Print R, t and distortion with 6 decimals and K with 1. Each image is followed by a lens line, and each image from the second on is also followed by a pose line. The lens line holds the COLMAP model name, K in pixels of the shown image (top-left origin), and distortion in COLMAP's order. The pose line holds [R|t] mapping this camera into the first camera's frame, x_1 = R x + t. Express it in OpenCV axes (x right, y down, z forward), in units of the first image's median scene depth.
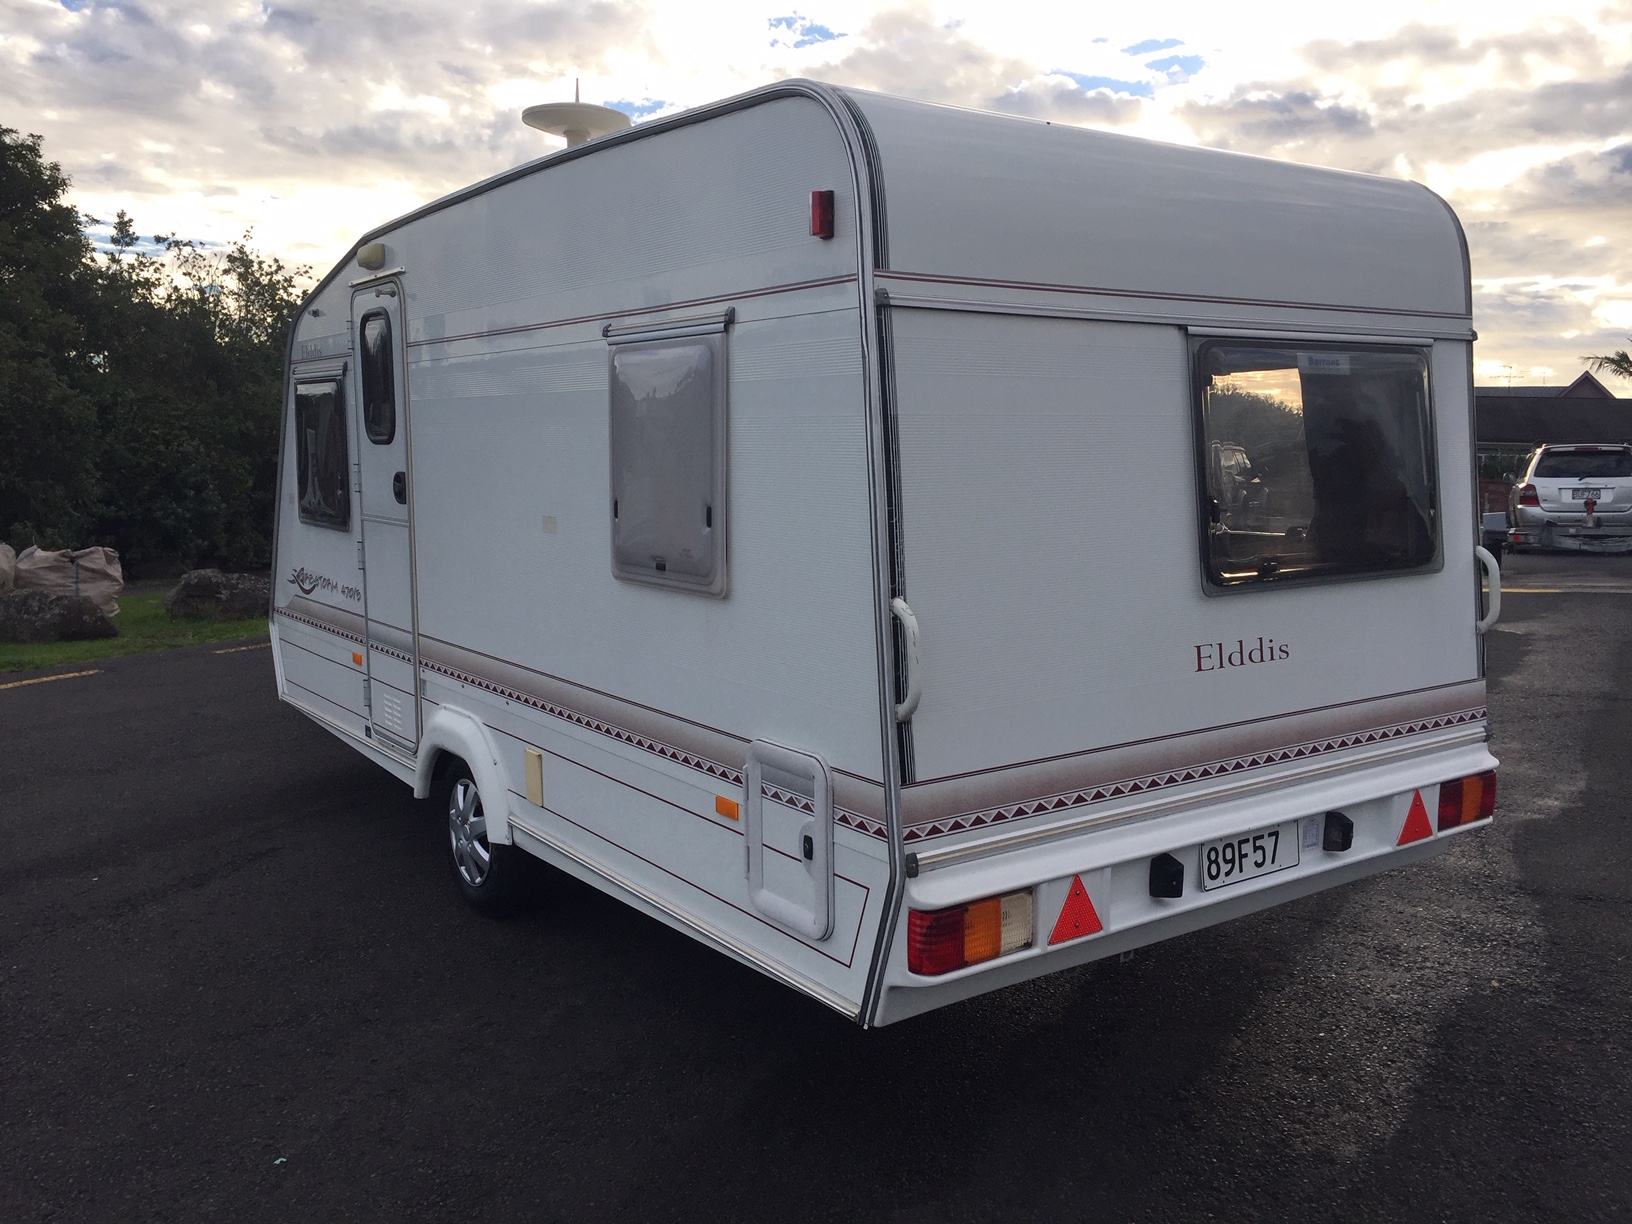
lens RADIAL K [[1418.1, 0, 816.0], [0, 1418.1, 612.0], [0, 0, 1]] dist [0.000806, -0.003742]
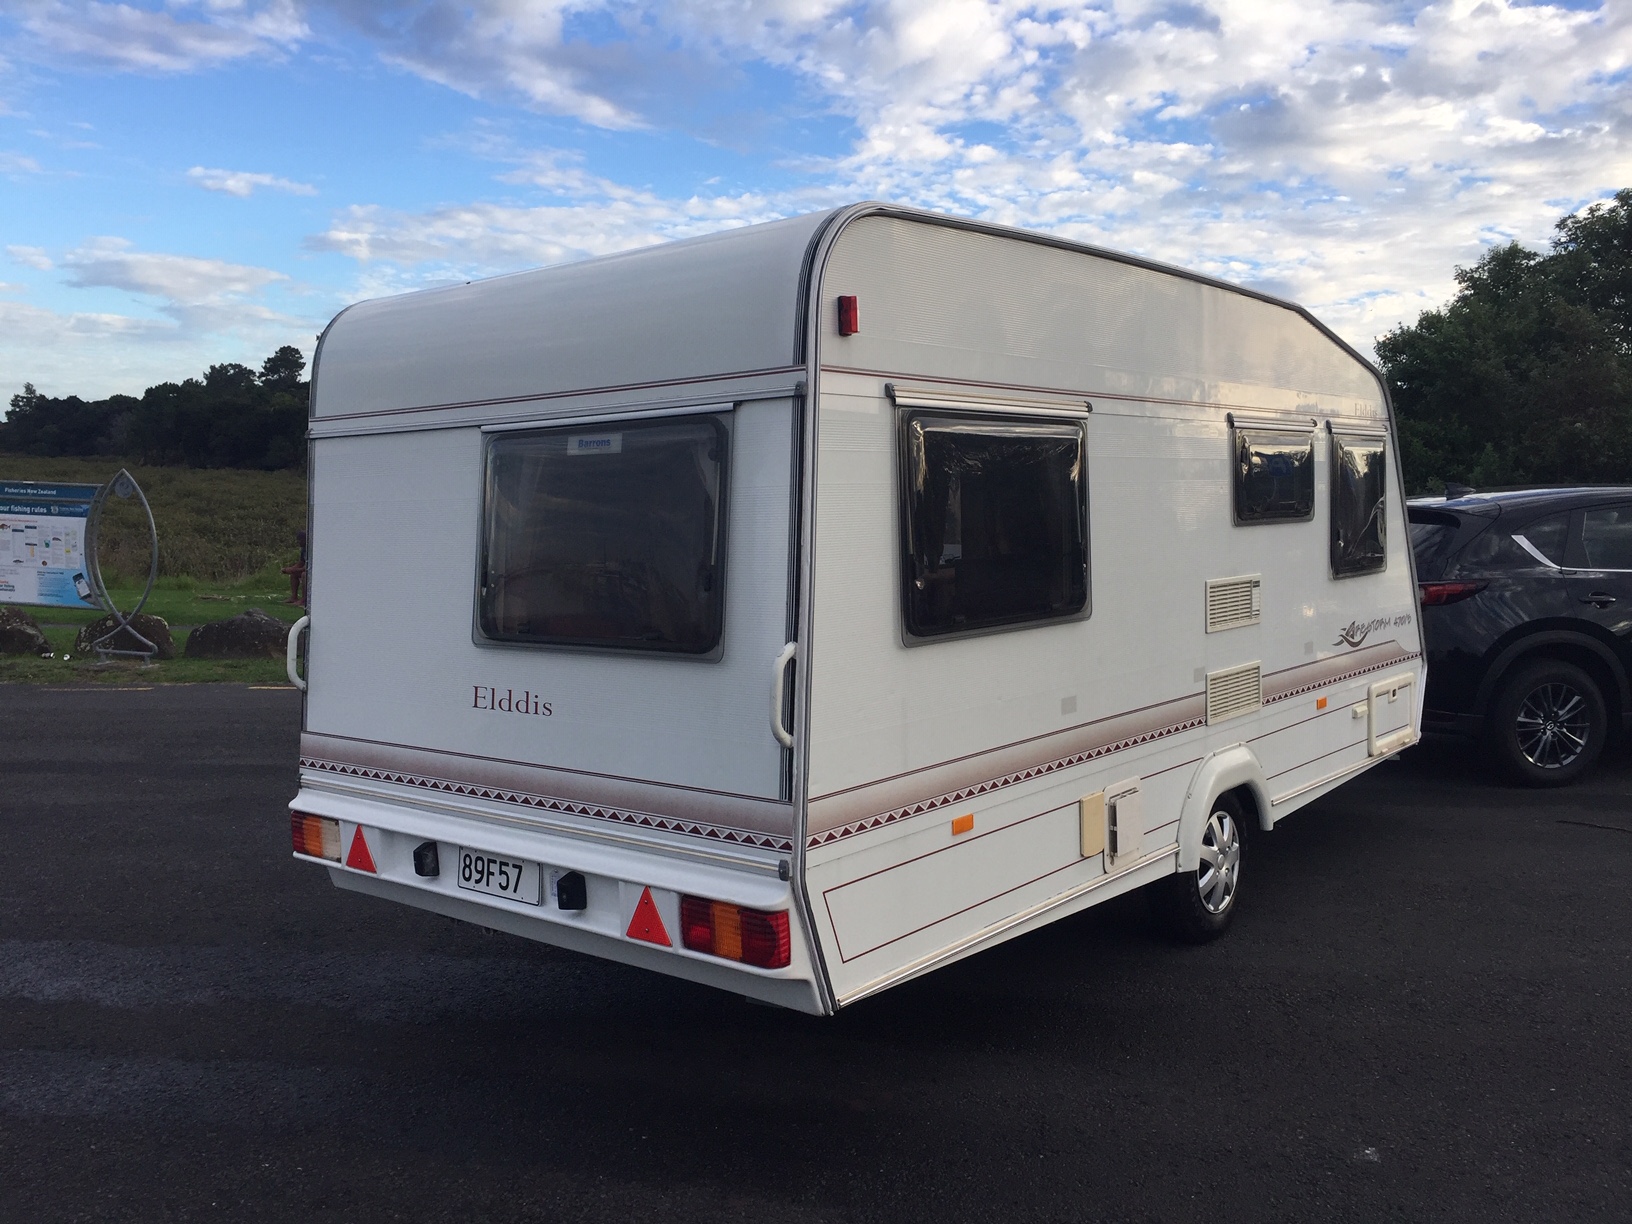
lens RADIAL K [[1418.1, 0, 816.0], [0, 1418.1, 612.0], [0, 0, 1]] dist [0.000806, -0.003742]
pose [[0.270020, 0.062488, -0.960825, 1.482421], [-0.102391, 0.994097, 0.035877, -0.111074], [0.957395, 0.088692, 0.274825, 0.916849]]
